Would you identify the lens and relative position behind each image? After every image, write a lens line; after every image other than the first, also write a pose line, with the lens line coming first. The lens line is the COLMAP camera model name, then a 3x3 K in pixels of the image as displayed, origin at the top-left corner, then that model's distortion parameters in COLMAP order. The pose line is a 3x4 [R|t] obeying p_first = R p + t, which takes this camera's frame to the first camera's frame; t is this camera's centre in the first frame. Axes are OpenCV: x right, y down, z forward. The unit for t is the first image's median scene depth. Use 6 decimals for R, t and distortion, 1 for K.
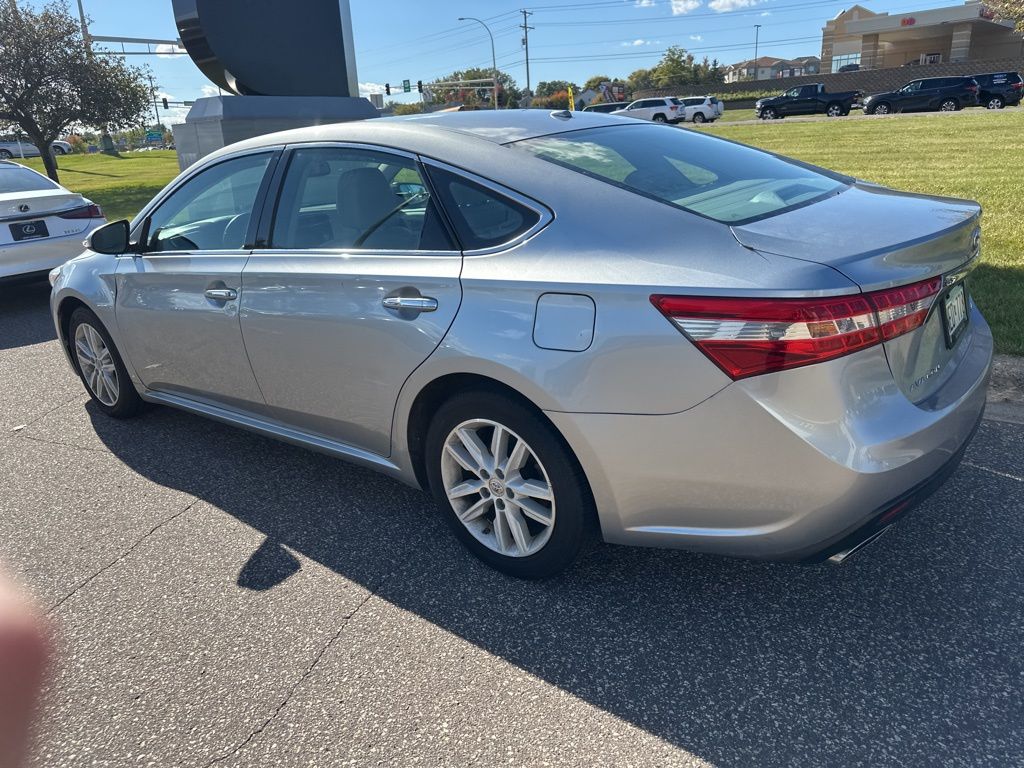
lens RADIAL K [[720.4, 0, 513.6], [0, 720.4, 388.3], [0, 0, 1]] dist [0.029454, -0.039611]
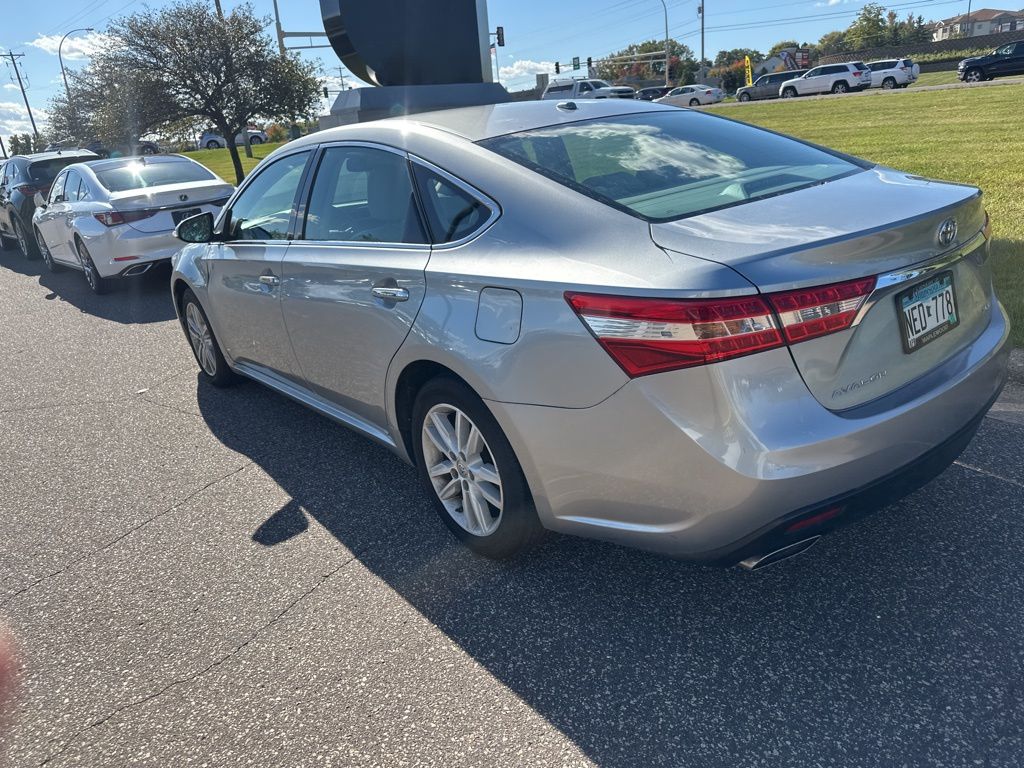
lens RADIAL K [[720.4, 0, 513.6], [0, 720.4, 388.3], [0, 0, 1]] dist [0.029454, -0.039611]
pose [[0.974934, 0.045325, -0.217827, 0.265306], [-0.039275, 0.998715, 0.032025, -0.017356], [0.218998, -0.022668, 0.975462, -0.013429]]
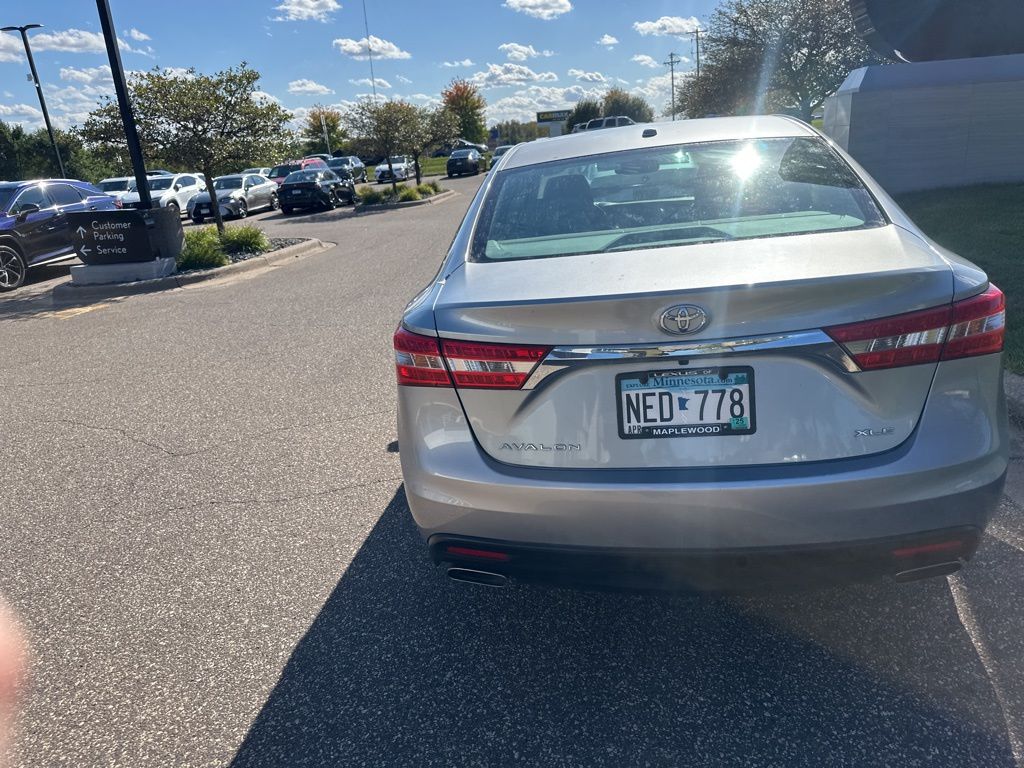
lens RADIAL K [[730.6, 0, 509.0], [0, 730.6, 386.2], [0, 0, 1]] dist [0.032692, -0.042609]
pose [[0.507575, 0.276462, -0.816049, 1.043597], [-0.233047, 0.955872, 0.178879, -0.203521], [0.829492, 0.099383, 0.549605, 0.345025]]
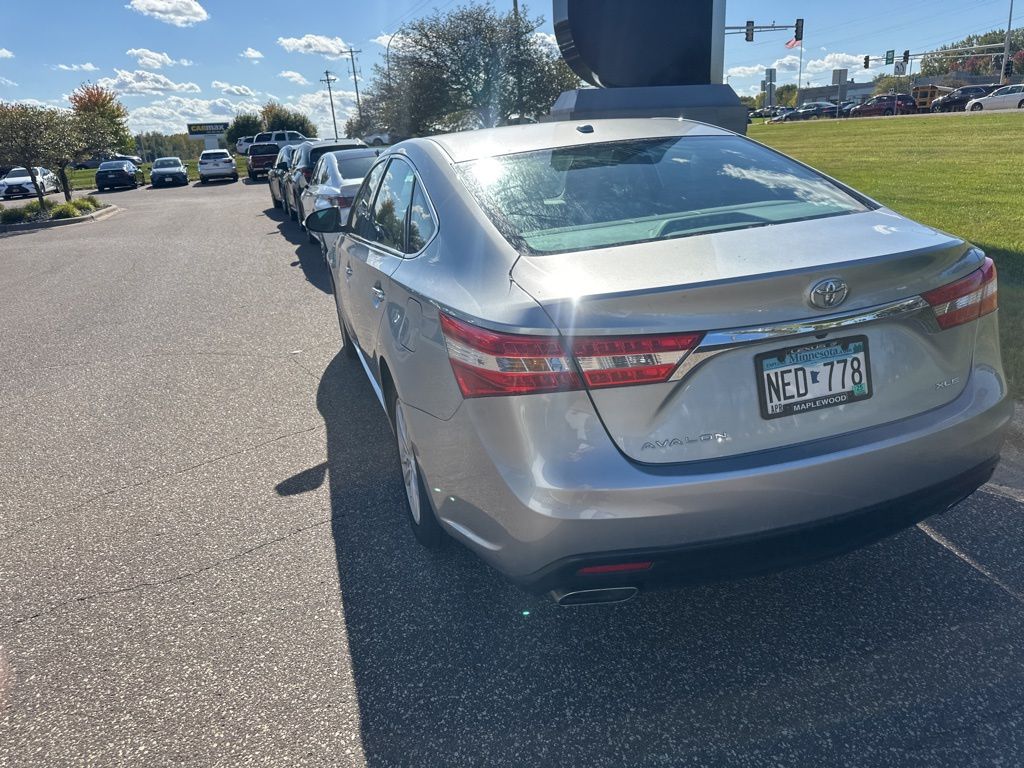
lens RADIAL K [[720.4, 0, 513.6], [0, 720.4, 388.3], [0, 0, 1]] dist [0.029454, -0.039611]
pose [[0.829716, 0.185474, -0.526470, 0.677481], [-0.171730, 0.982254, 0.075398, -0.088433], [0.531112, 0.027852, 0.846844, 0.100395]]
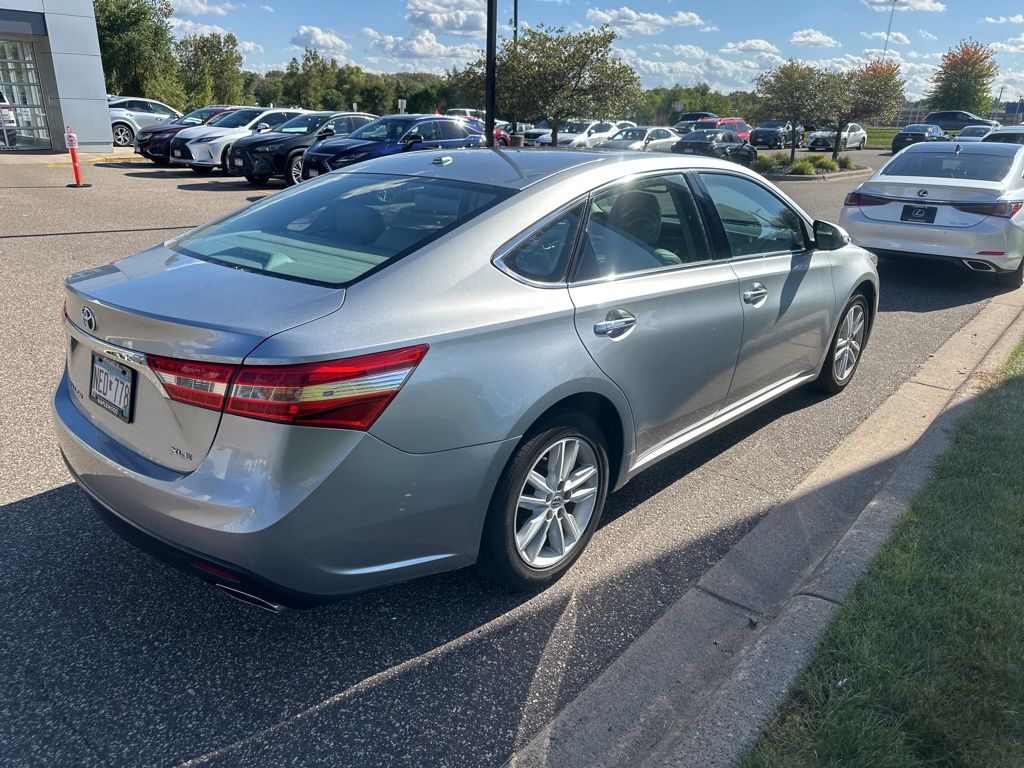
lens RADIAL K [[730.6, 0, 509.0], [0, 730.6, 386.2], [0, 0, 1]] dist [0.032692, -0.042609]
pose [[-0.077554, 0.392881, -0.916313, 1.360080], [-0.345534, 0.851526, 0.394347, -0.640291], [0.935196, 0.347201, 0.069714, 1.301232]]
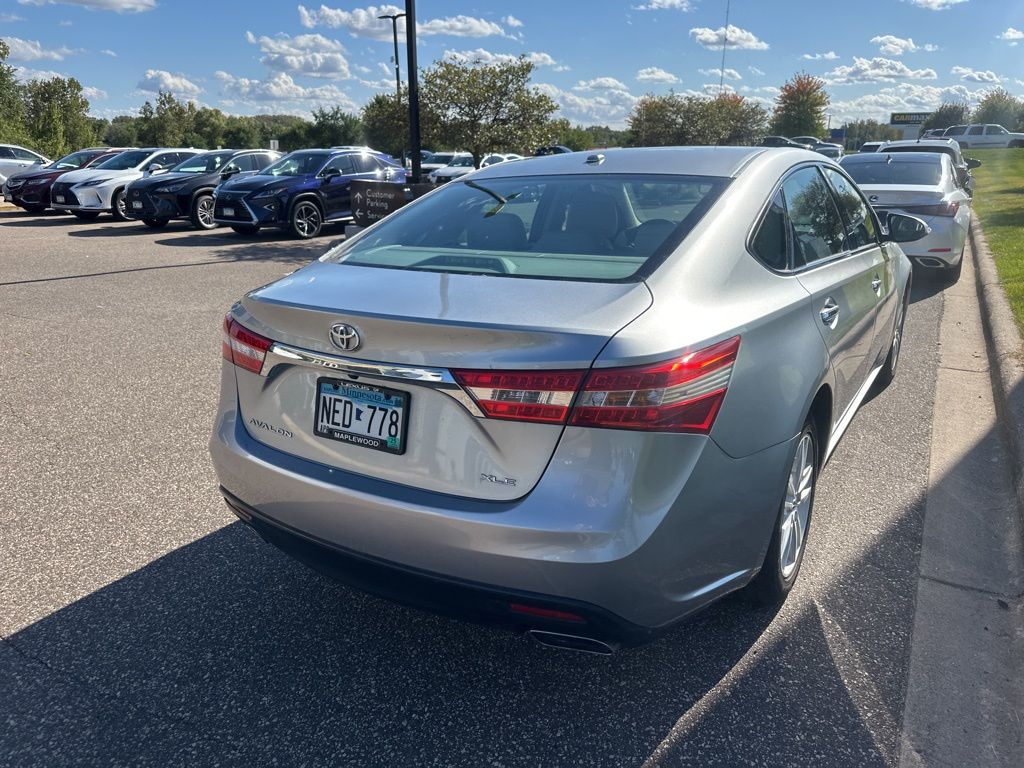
lens RADIAL K [[730.6, 0, 509.0], [0, 730.6, 386.2], [0, 0, 1]] dist [0.032692, -0.042609]
pose [[0.100034, 0.349226, -0.931684, 1.287075], [-0.326524, 0.896045, 0.300809, -0.416771], [0.939880, 0.274126, 0.203666, 0.874732]]
